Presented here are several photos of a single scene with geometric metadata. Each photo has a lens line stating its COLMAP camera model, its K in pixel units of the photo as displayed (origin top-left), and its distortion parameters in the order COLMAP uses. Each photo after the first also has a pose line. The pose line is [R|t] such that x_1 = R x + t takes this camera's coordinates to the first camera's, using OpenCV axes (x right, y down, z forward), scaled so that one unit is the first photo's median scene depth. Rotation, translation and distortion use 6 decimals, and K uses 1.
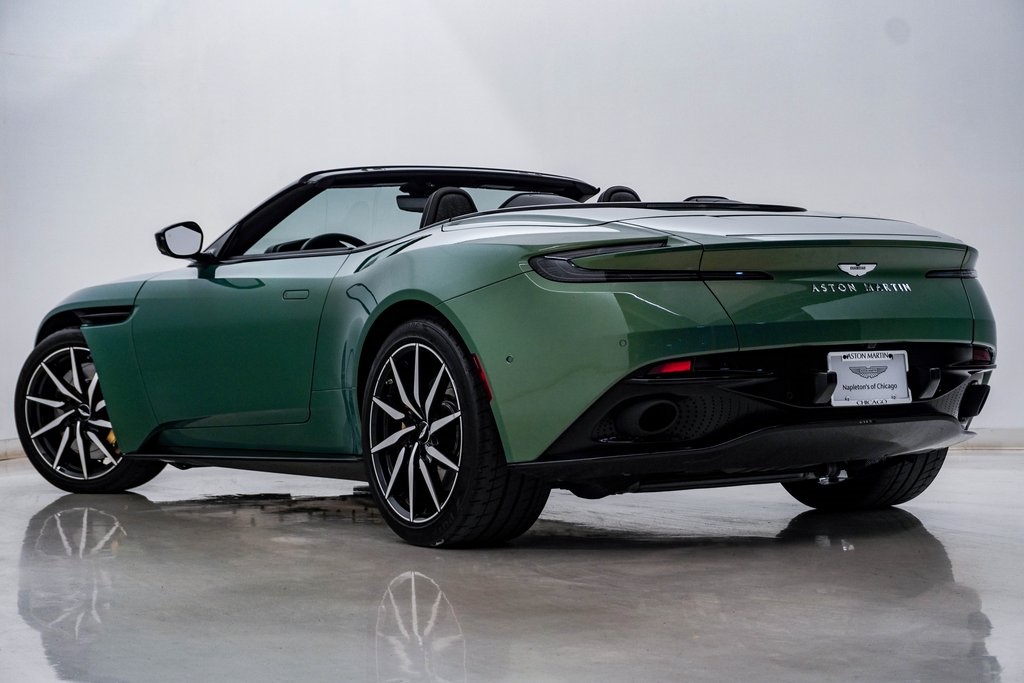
lens RADIAL K [[2187.7, 0, 514.2], [0, 2187.7, 345.1], [0, 0, 1]] dist [0.009362, 0.000000]
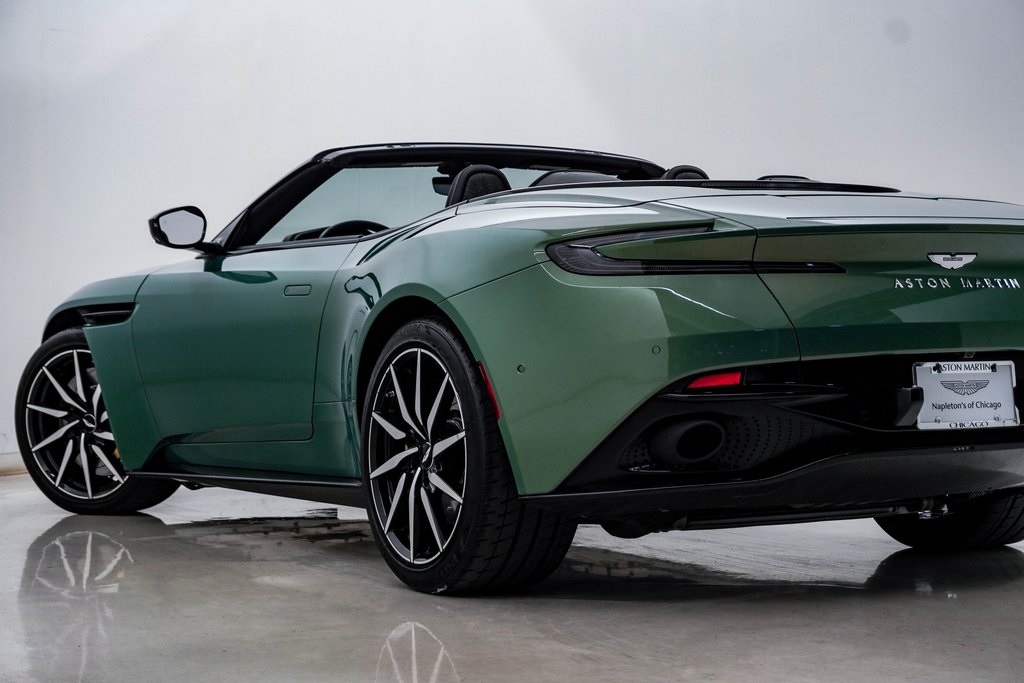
lens RADIAL K [[2187.7, 0, 513.6], [0, 2187.7, 339.1], [0, 0, 1]] dist [0.009362, 0.000000]
pose [[0.997512, 0.005898, -0.070246, 0.051139], [-0.006177, 0.999974, -0.003751, -0.001463], [0.070222, 0.004176, 0.997523, 0.176460]]
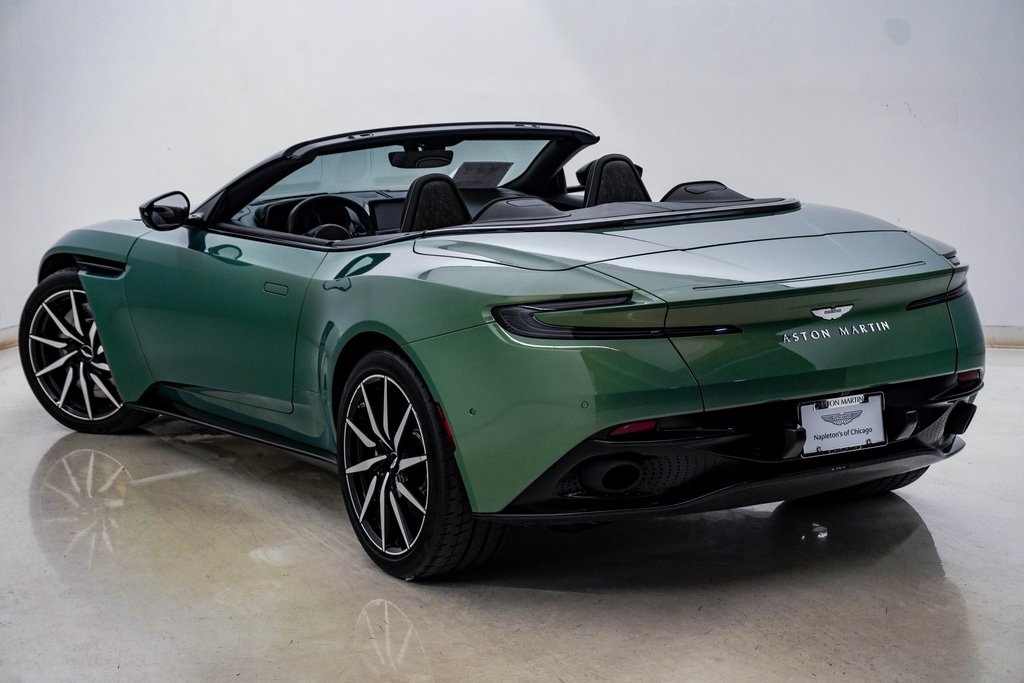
lens RADIAL K [[2187.7, 0, 513.0], [0, 2187.7, 347.8], [0, 0, 1]] dist [0.009362, 0.000000]
pose [[0.998979, -0.002324, -0.045108, 0.058618], [0.008978, 0.988964, 0.147885, -0.162231], [0.044266, -0.148139, 0.987975, 0.033476]]
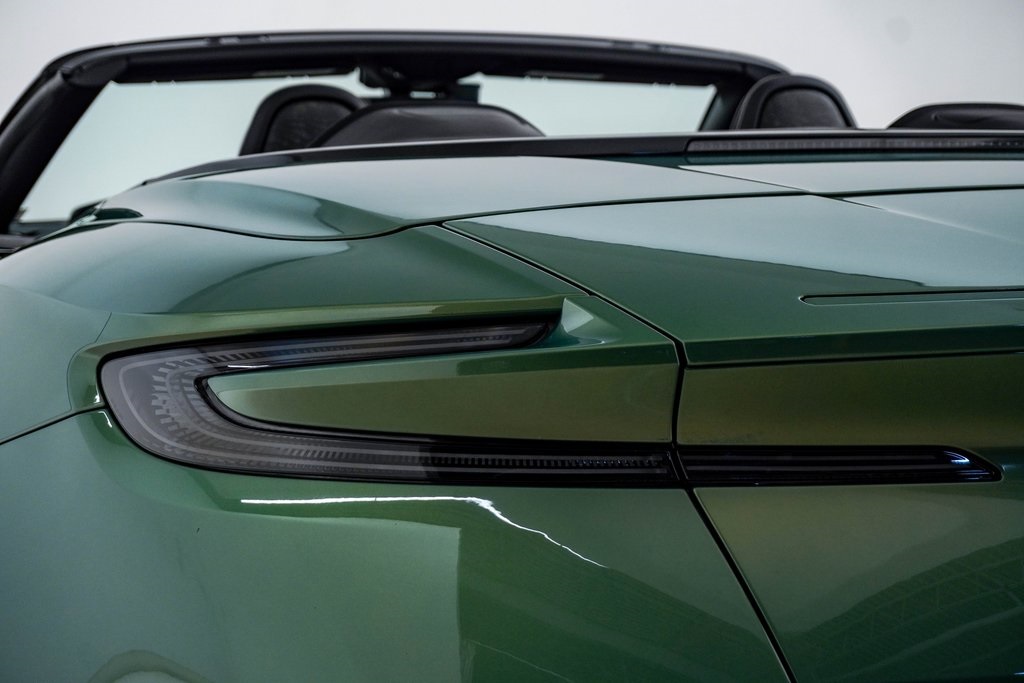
lens RADIAL K [[2187.7, 0, 513.6], [0, 2187.7, 342.2], [0, 0, 1]] dist [0.009362, 0.000000]
pose [[0.966799, 0.024593, -0.254353, 0.123493], [-0.010221, 0.998283, 0.057672, -0.056652], [0.255335, -0.053157, 0.965390, 0.729975]]
